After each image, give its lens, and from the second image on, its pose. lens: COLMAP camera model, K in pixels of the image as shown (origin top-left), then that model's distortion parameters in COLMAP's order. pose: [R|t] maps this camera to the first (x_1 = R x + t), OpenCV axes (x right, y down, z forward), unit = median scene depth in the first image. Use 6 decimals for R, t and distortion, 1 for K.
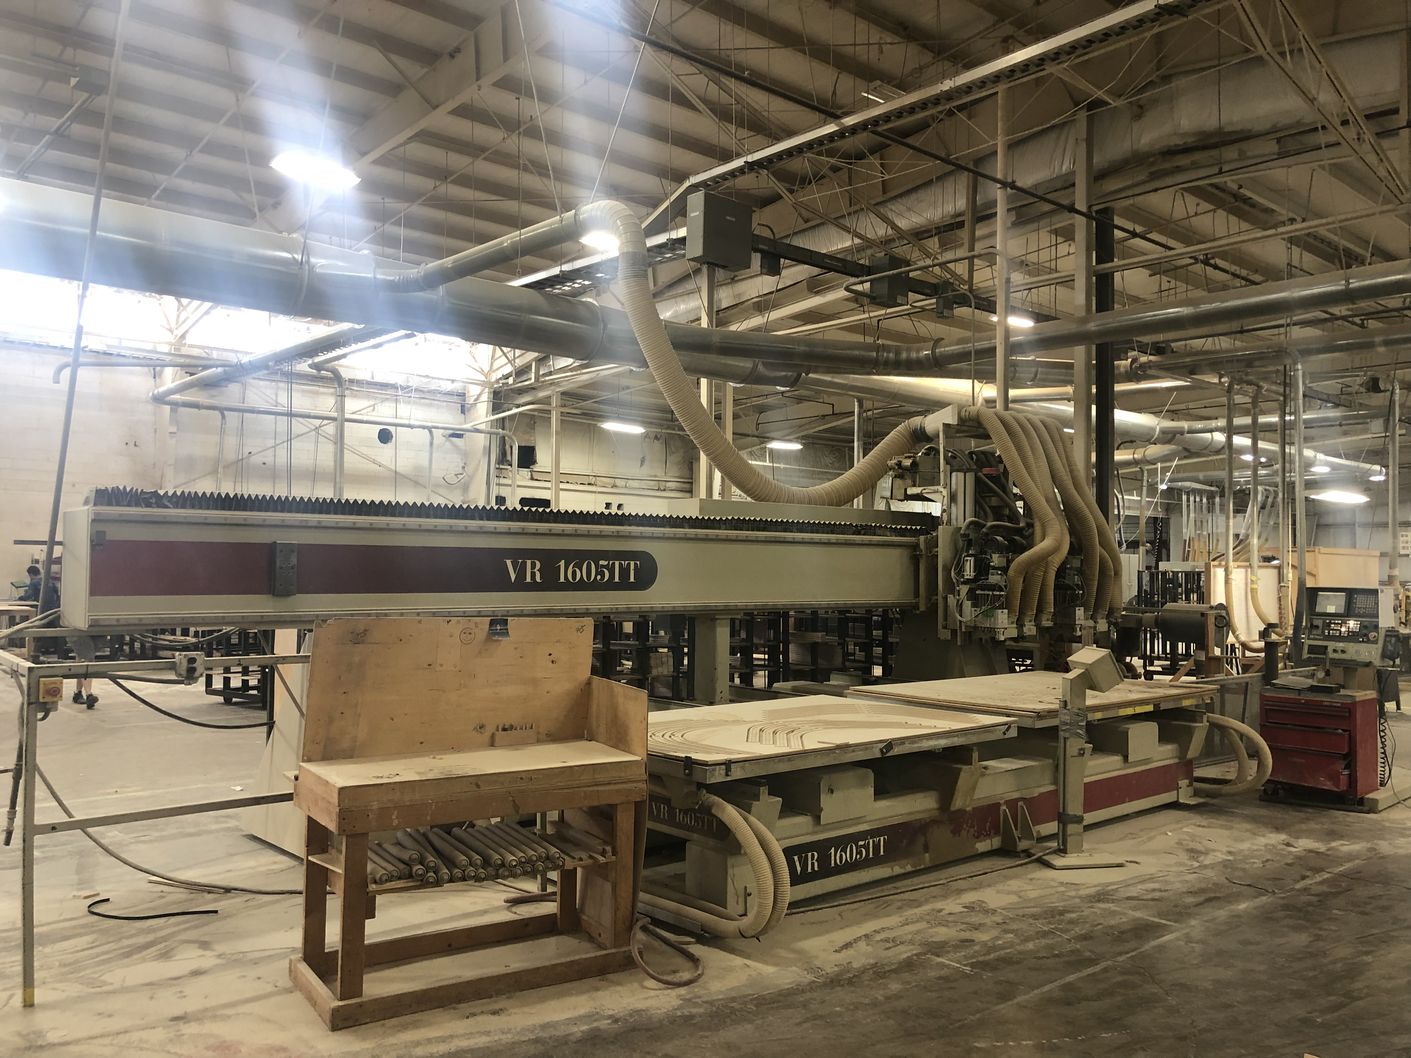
lens RADIAL K [[1155.0, 0, 705.5], [0, 1155.0, 529.0], [0, 0, 1]] dist [0.054452, -0.059640]
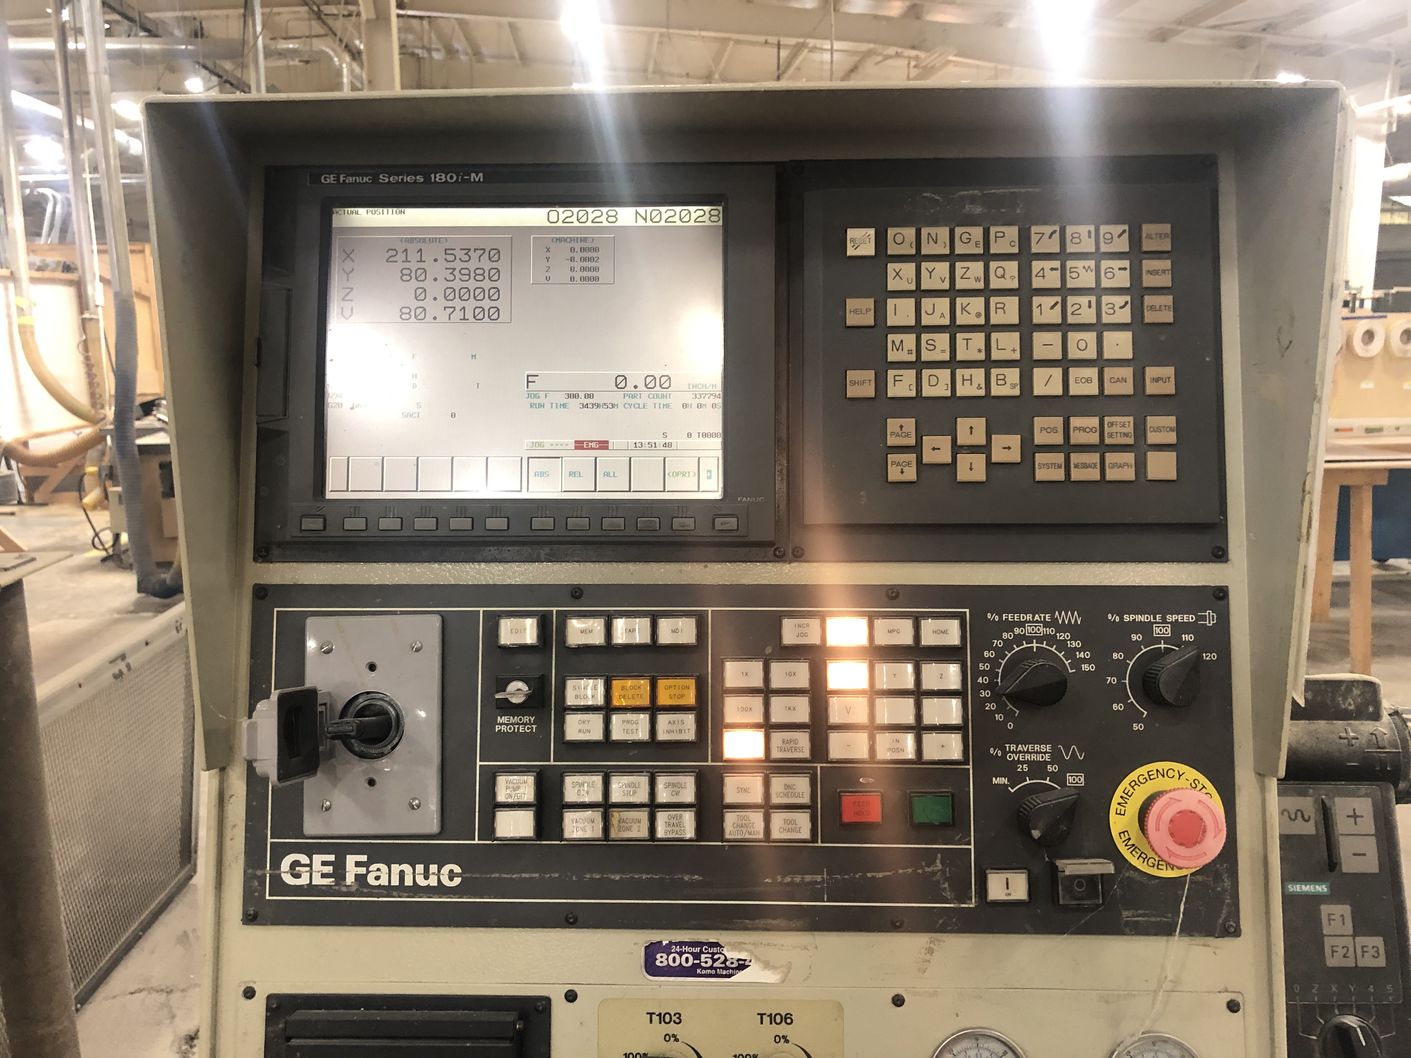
lens RADIAL K [[1159.0, 0, 710.9], [0, 1159.0, 512.4], [0, 0, 1]] dist [0.053015, -0.062682]
pose [[0.597258, -0.152575, 0.787403, 0.765320], [-0.008300, 0.980511, 0.196289, 0.091633], [-0.802006, -0.123771, 0.584351, 1.495186]]
